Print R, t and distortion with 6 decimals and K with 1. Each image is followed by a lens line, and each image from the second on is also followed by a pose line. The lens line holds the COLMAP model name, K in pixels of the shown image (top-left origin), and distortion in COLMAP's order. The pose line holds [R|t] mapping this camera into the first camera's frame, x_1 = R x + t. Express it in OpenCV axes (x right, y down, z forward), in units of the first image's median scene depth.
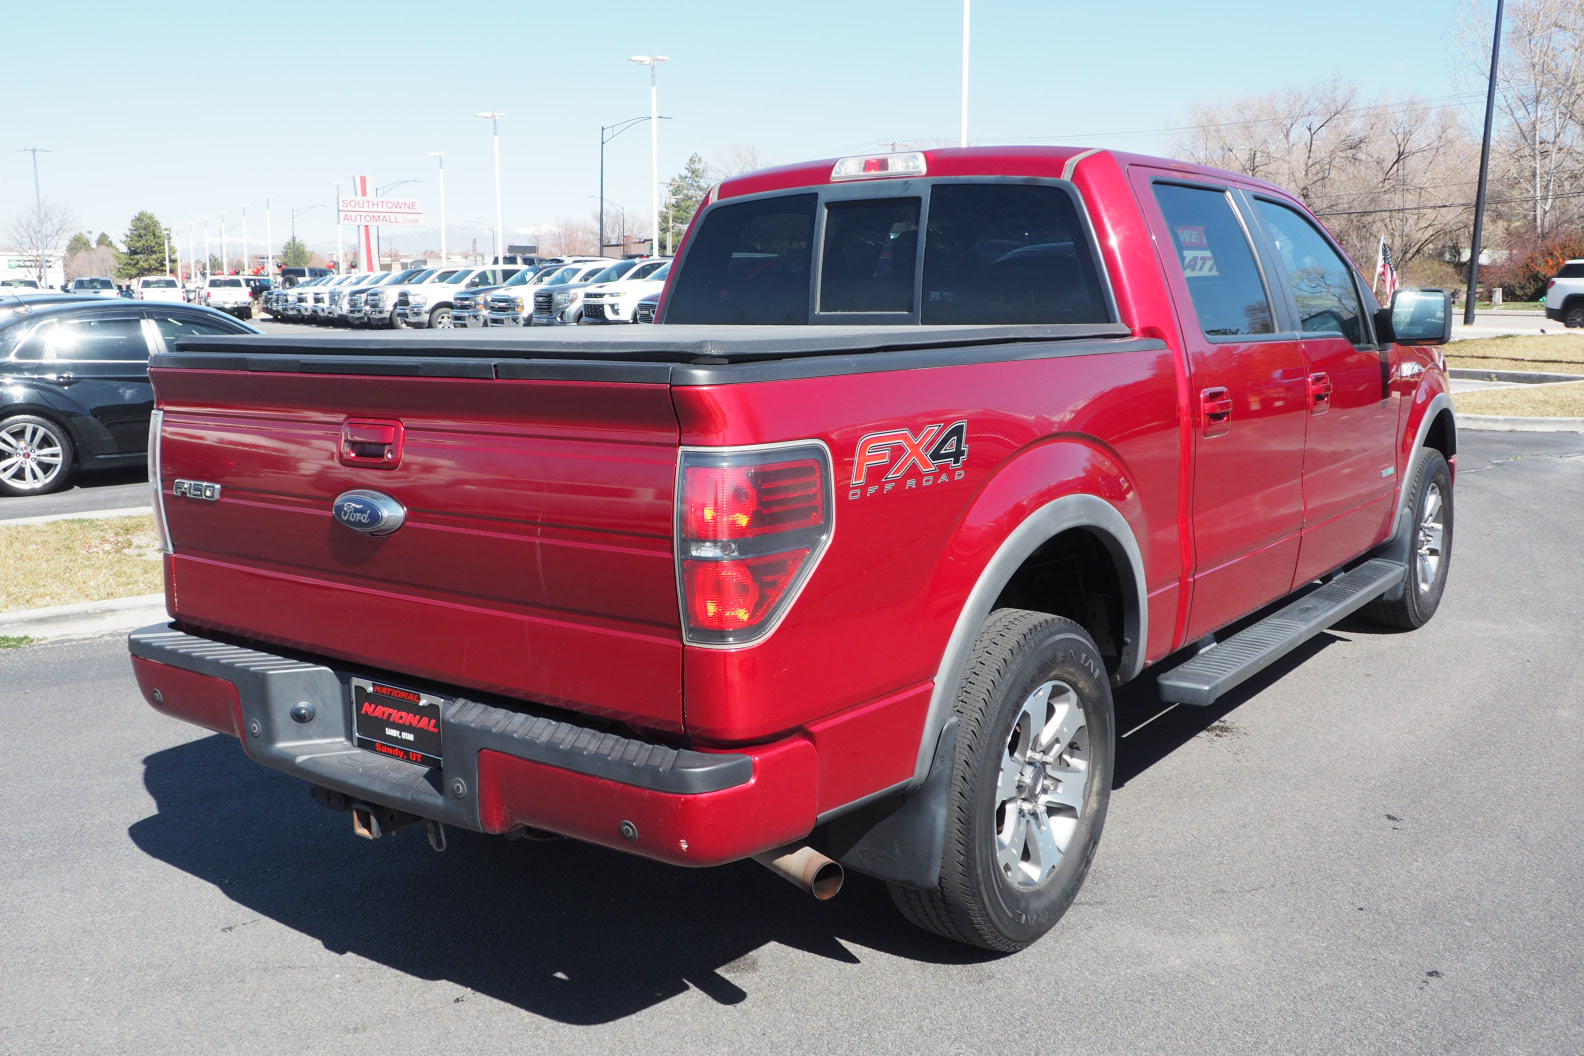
lens RADIAL K [[1427.5, 0, 792.0], [0, 1427.5, 528.0], [0, 0, 1]] dist [-0.006231, -0.014599]
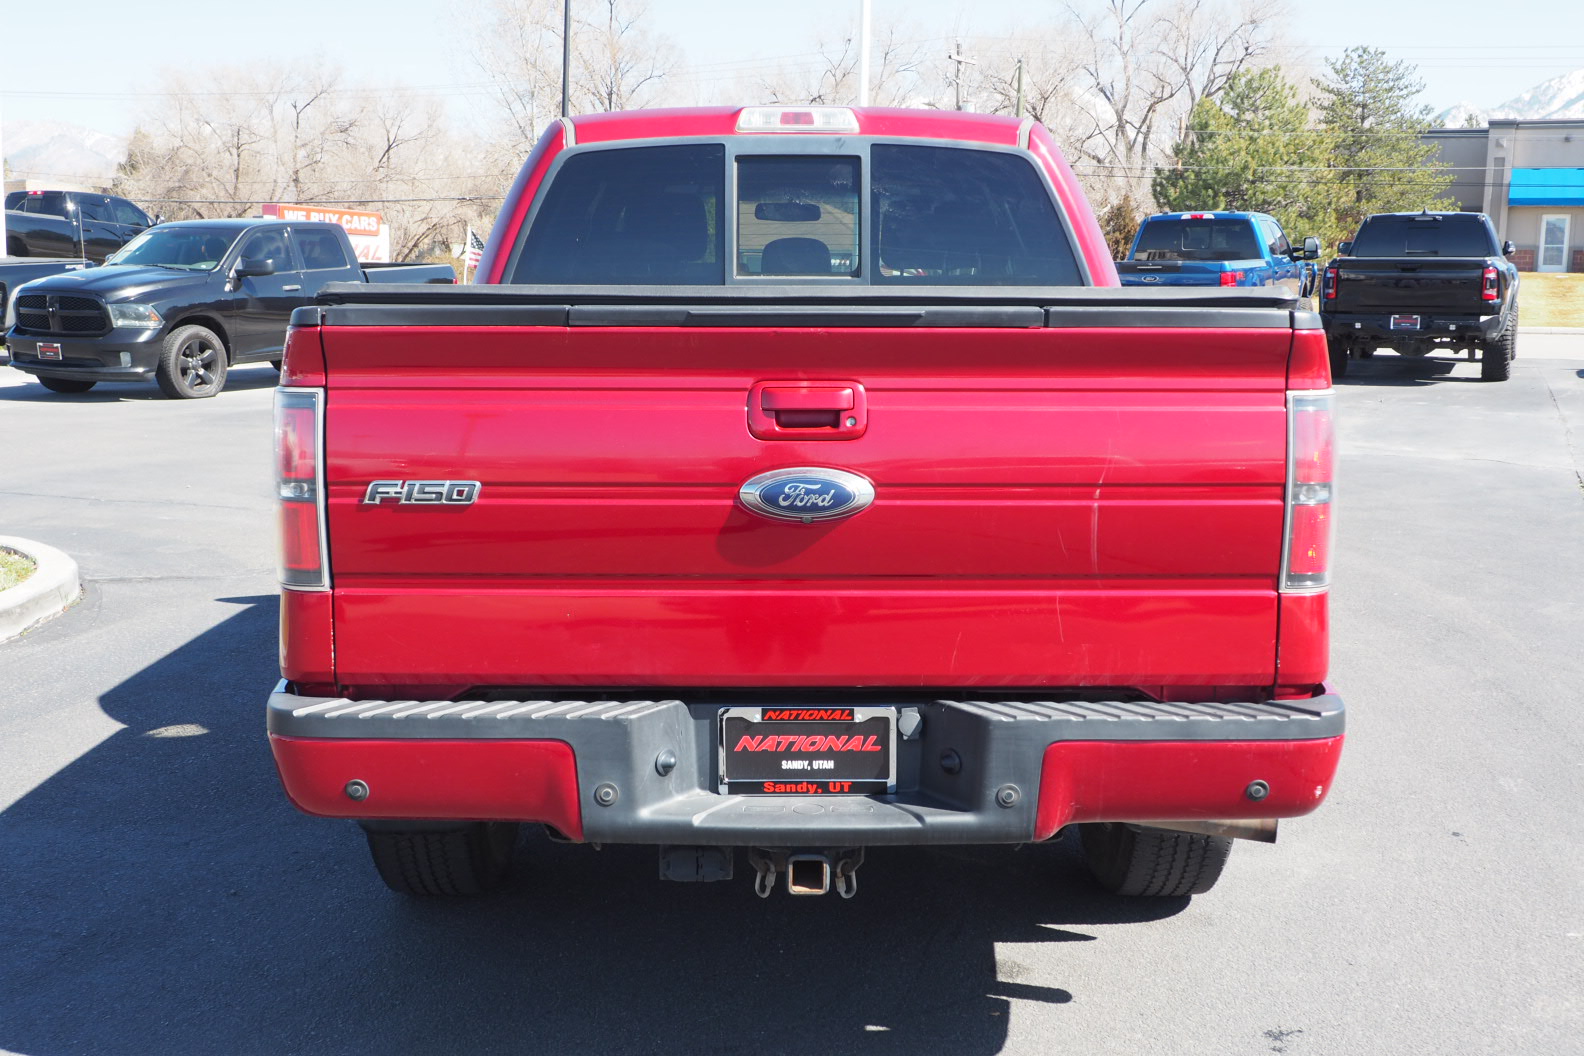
lens RADIAL K [[1625.2, 0, 803.8], [0, 1625.2, 500.7], [0, 0, 1]] dist [-0.018454, -0.001132]
pose [[0.794884, -0.062389, 0.603545, -0.809208], [0.082312, 0.996592, -0.005389, -0.002386], [-0.601152, 0.053963, 0.797311, 0.238665]]
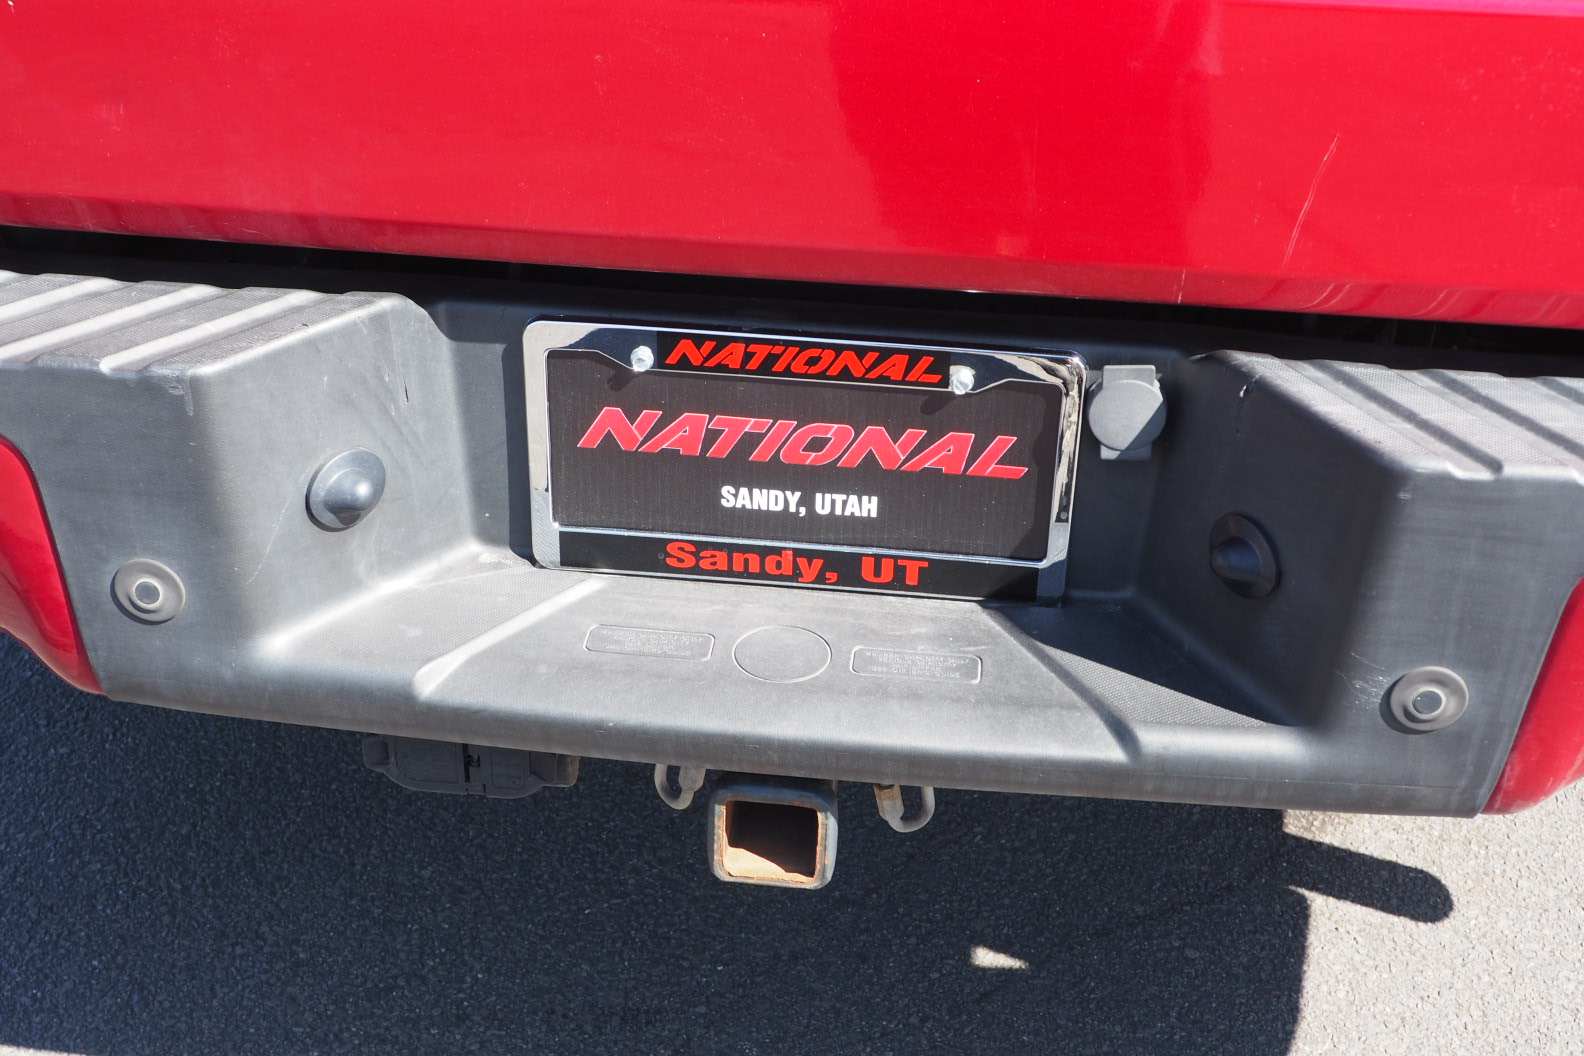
lens RADIAL K [[1929.5, 0, 792.0], [0, 1929.5, 528.0], [0, 0, 1]] dist [-0.003855, 0.011028]
pose [[0.864634, -0.232711, 0.445257, -0.427305], [0.048224, 0.920606, 0.387504, 0.007414], [-0.500083, -0.313577, 0.807209, 0.684201]]
